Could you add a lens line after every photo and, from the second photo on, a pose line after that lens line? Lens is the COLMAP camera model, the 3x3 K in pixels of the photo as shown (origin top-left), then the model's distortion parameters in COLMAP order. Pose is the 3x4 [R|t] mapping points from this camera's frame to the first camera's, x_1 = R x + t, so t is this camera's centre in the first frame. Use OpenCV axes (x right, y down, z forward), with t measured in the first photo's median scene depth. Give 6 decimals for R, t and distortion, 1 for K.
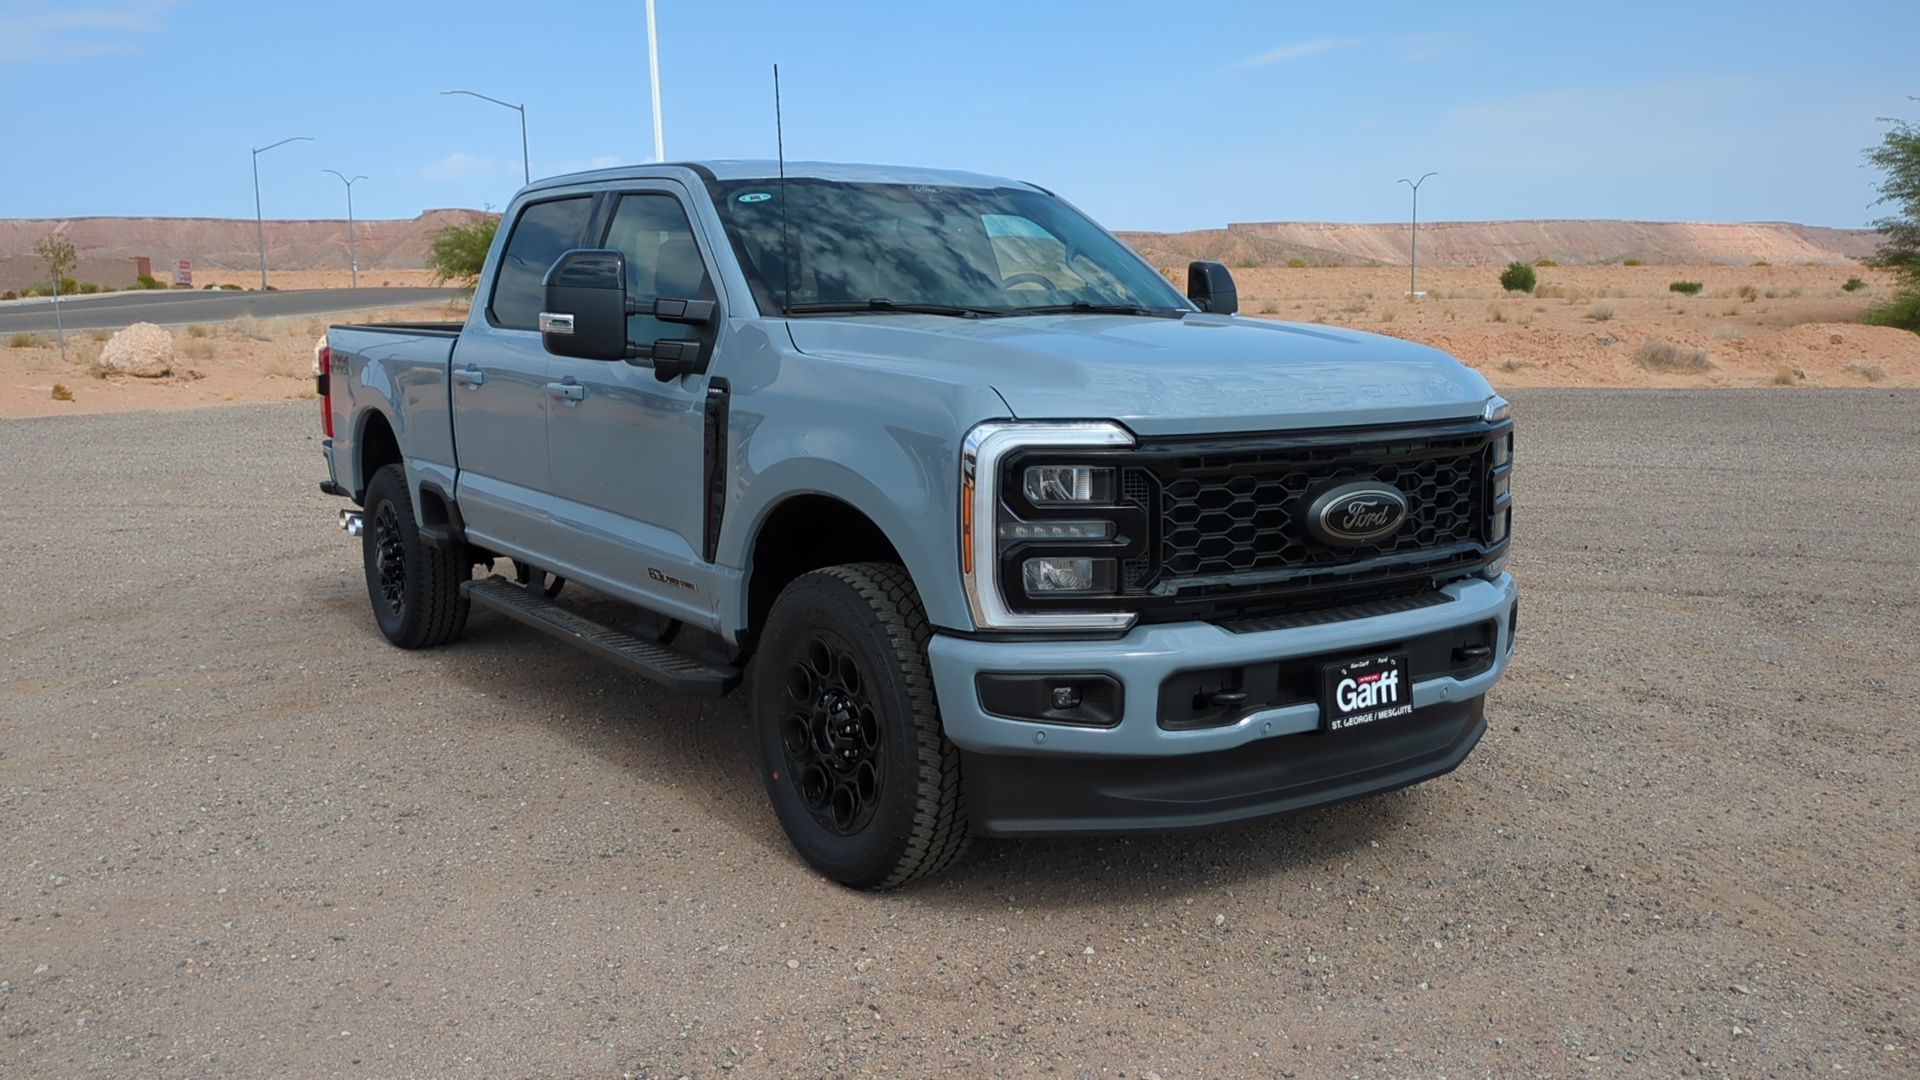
lens RADIAL K [[1645.5, 0, 965.9], [0, 1645.5, 533.9], [0, 0, 1]] dist [0.071247, -0.092208]
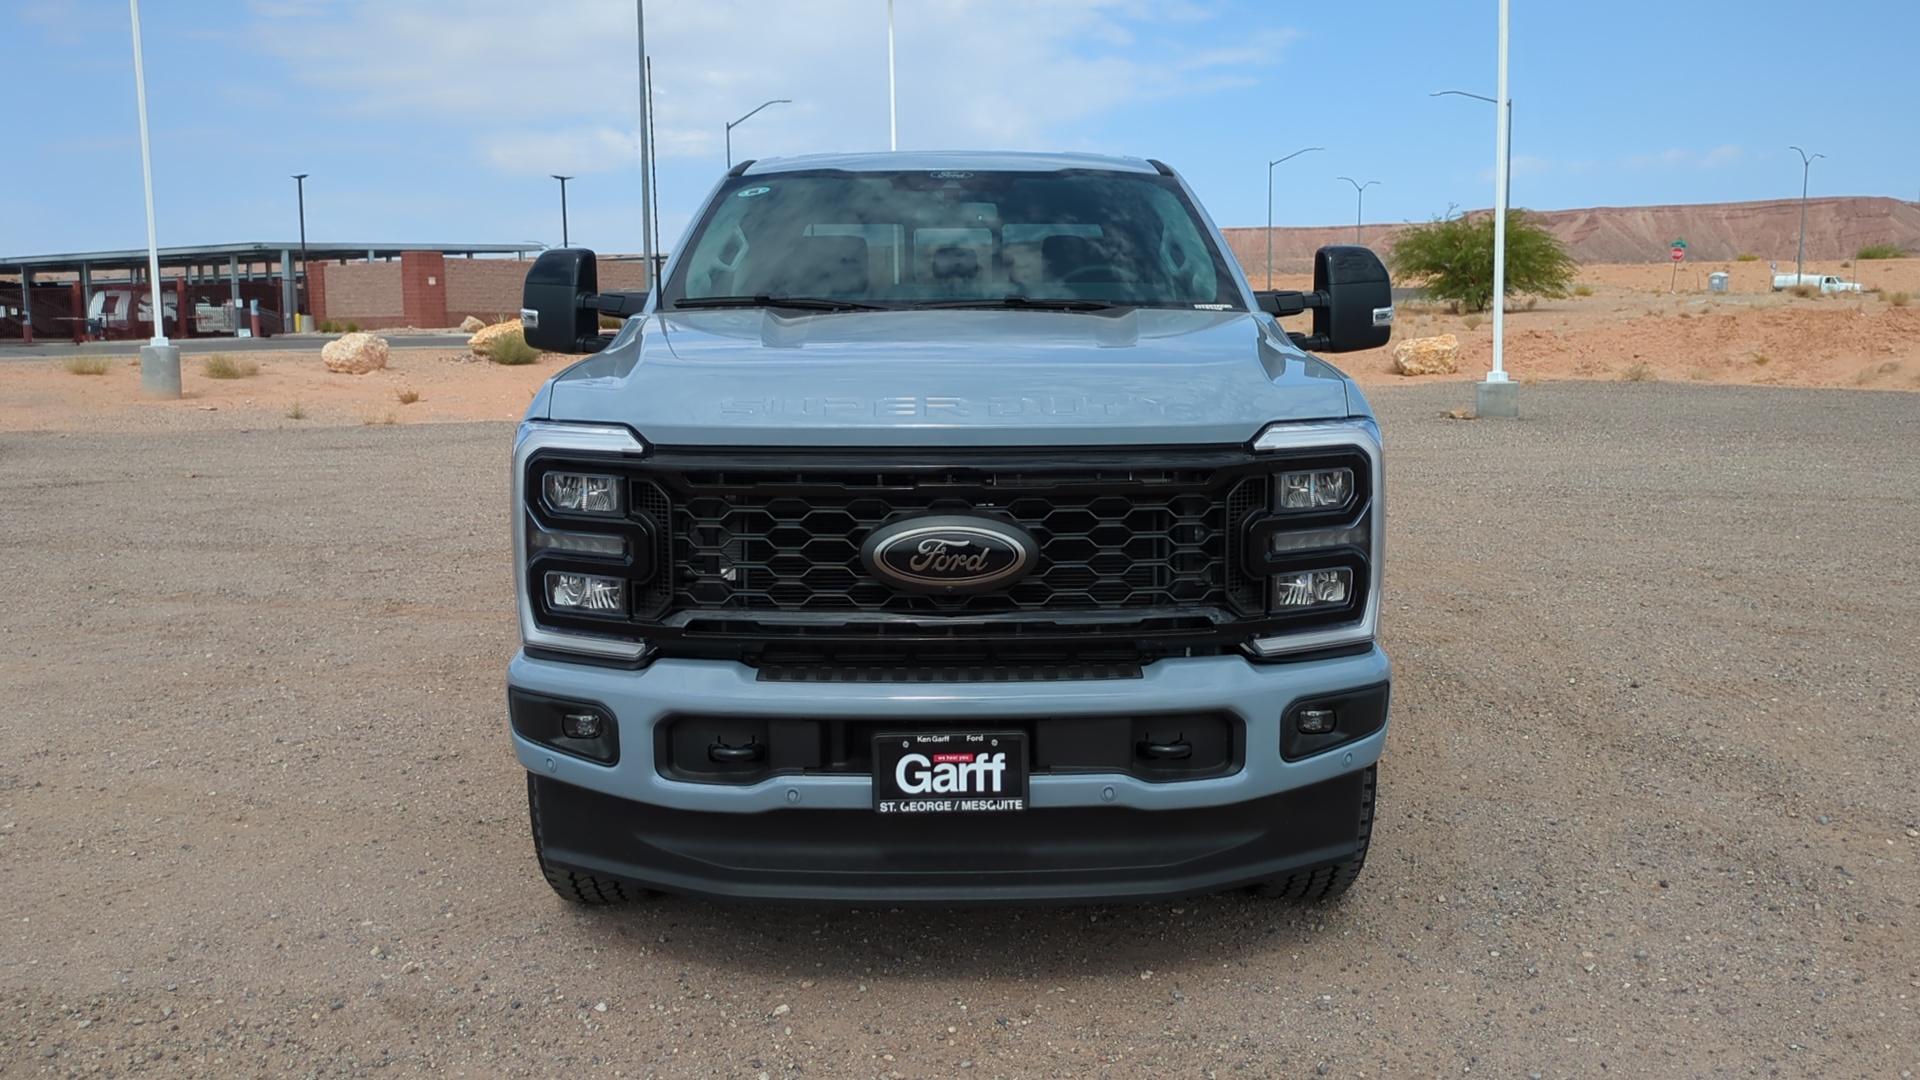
lens RADIAL K [[1645.5, 0, 965.9], [0, 1645.5, 533.9], [0, 0, 1]] dist [0.071247, -0.092208]
pose [[0.827477, 0.075195, -0.556442, 0.695273], [-0.075161, 0.996907, 0.022947, -0.041583], [0.556447, 0.022835, 0.830569, 0.330670]]
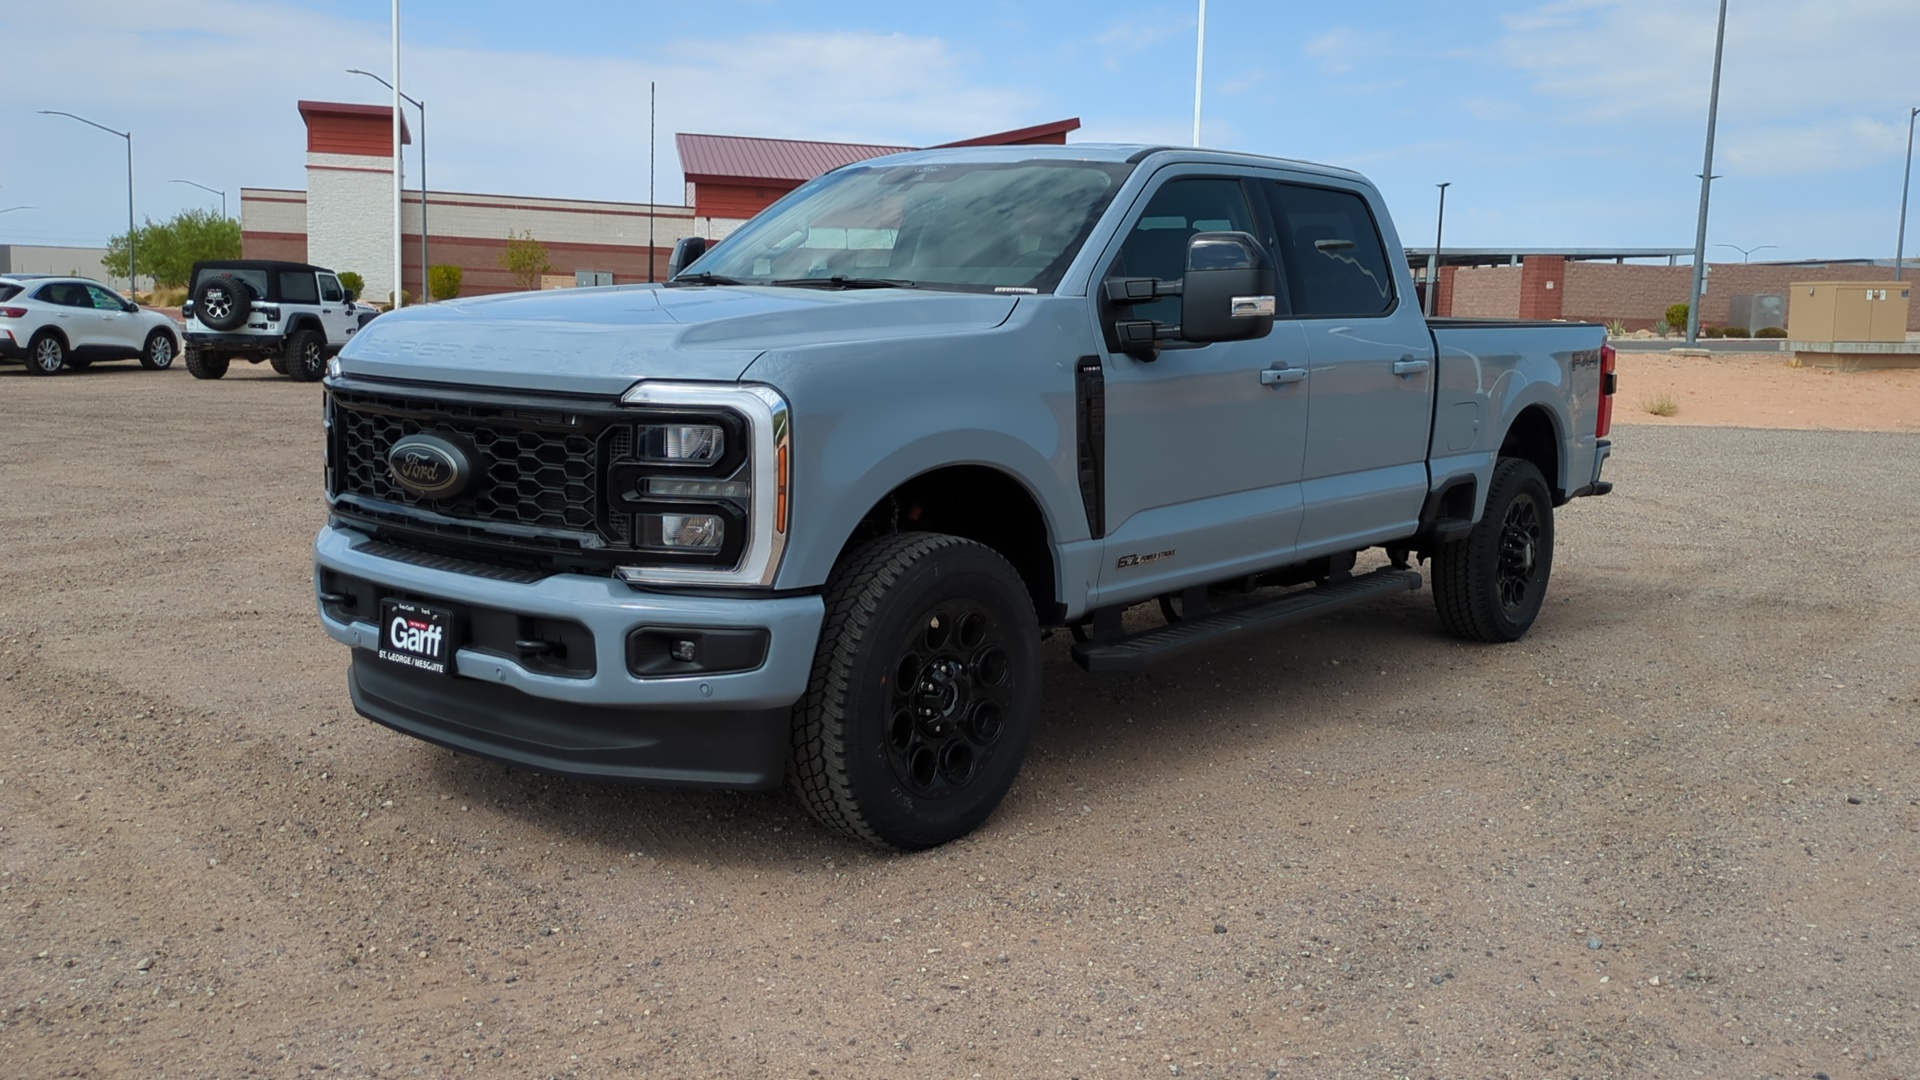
lens RADIAL K [[1645.5, 0, 965.9], [0, 1645.5, 533.9], [0, 0, 1]] dist [0.071247, -0.092208]
pose [[0.275505, 0.140933, -0.950913, 1.331109], [-0.153830, 0.982911, 0.101107, -0.128256], [0.948912, 0.118423, 0.292477, 1.021867]]
